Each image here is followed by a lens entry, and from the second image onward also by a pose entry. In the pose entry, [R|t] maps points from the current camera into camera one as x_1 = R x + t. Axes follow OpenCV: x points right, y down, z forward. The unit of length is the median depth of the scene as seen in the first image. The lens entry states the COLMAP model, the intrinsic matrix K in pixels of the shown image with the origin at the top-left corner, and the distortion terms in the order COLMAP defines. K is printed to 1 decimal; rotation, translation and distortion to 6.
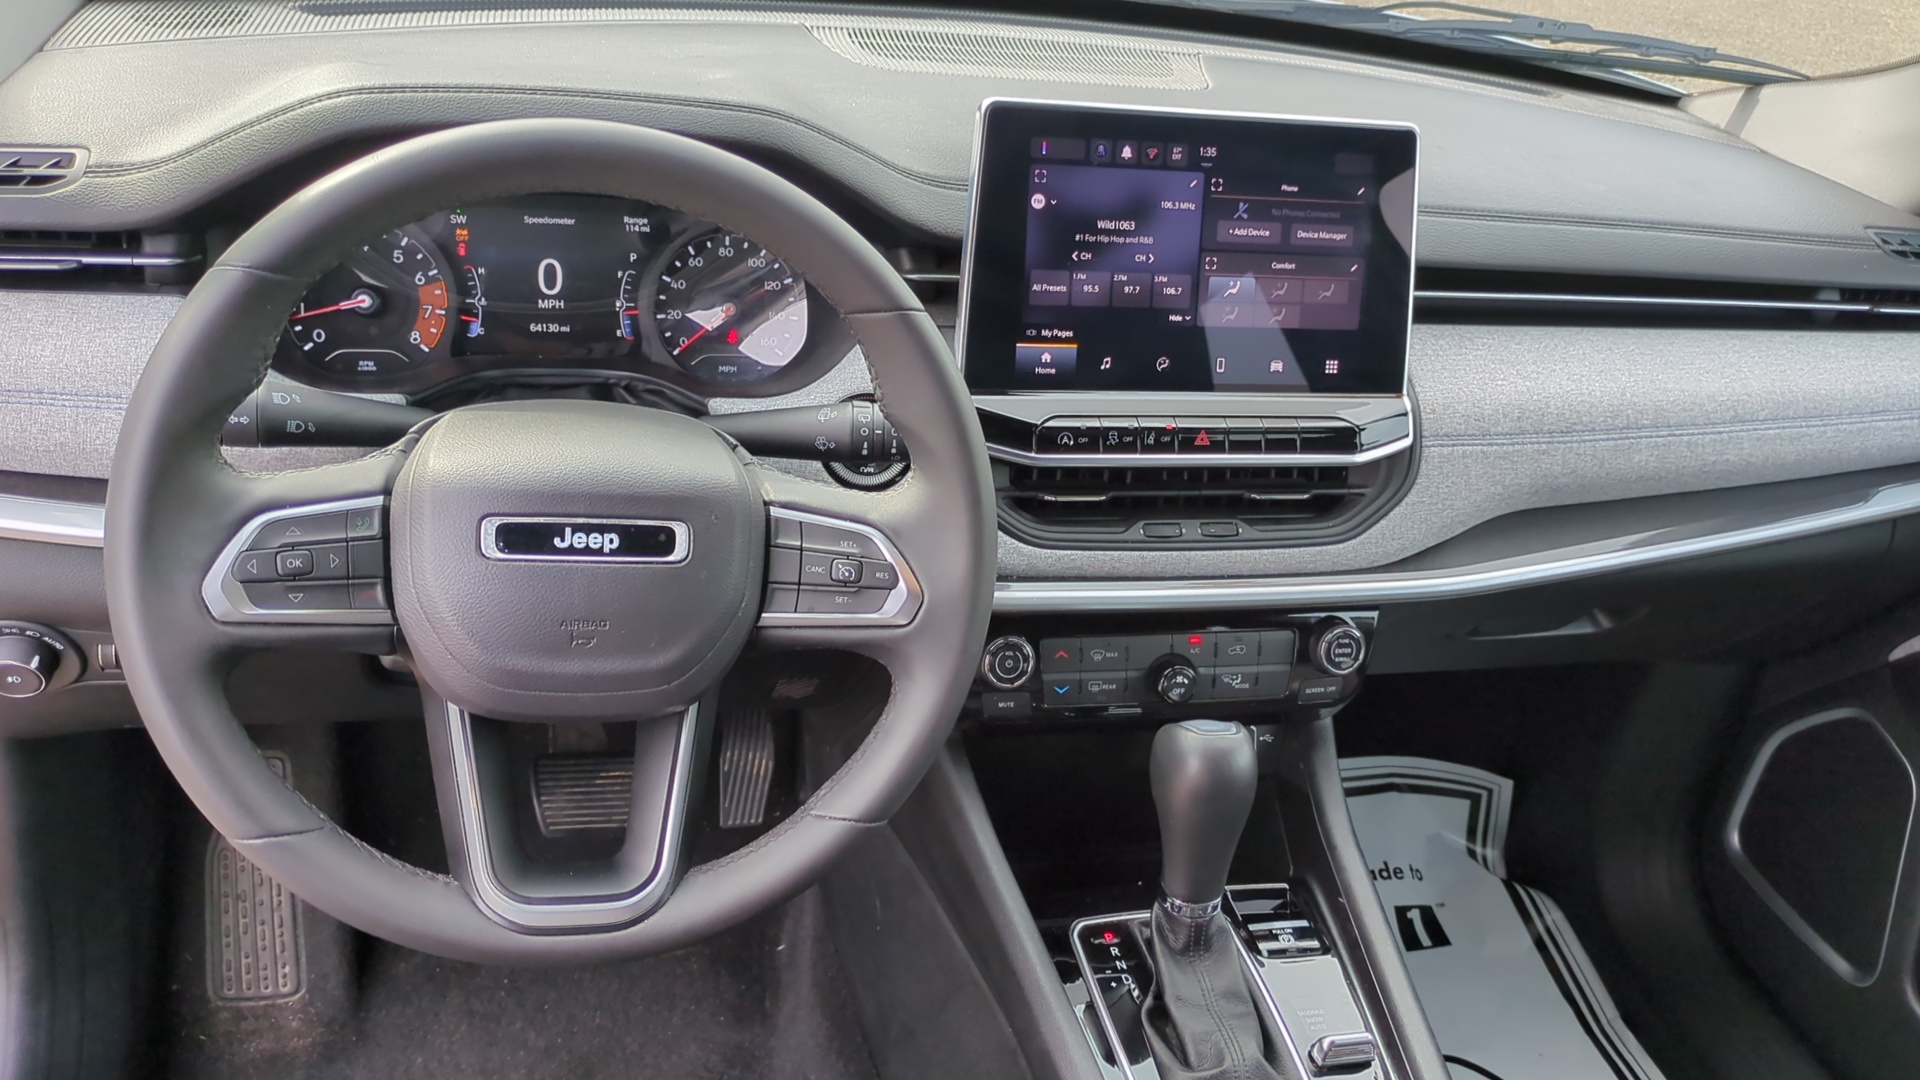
lens RADIAL K [[1526.1, 0, 951.3], [0, 1526.1, 530.8], [0, 0, 1]] dist [0.015663, 0.004480]
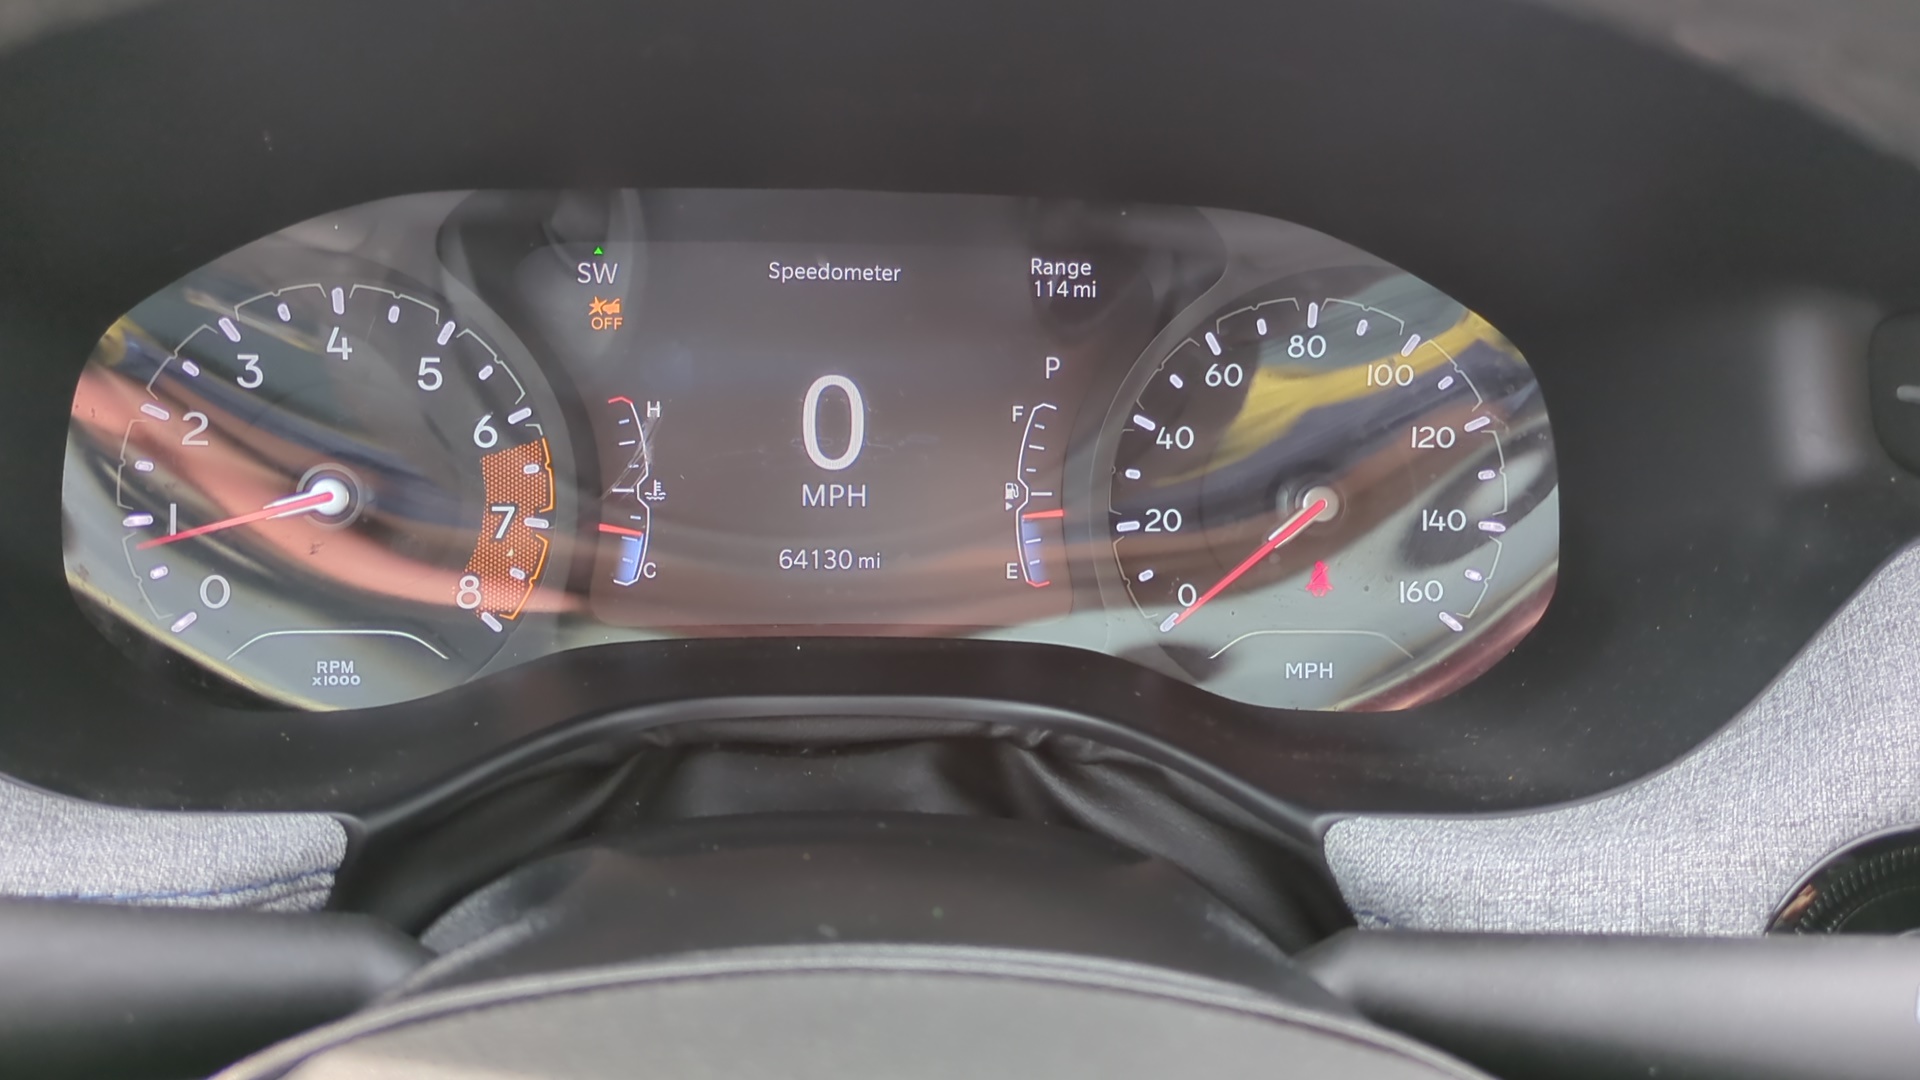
lens RADIAL K [[1526.1, 0, 963.0], [0, 1526.1, 538.4], [0, 0, 1]] dist [0.015663, 0.004480]
pose [[0.981552, -0.000429, -0.191197, -0.161657], [-0.016474, 0.996089, -0.086810, -0.107150], [0.190487, 0.088358, 0.977705, 0.650002]]
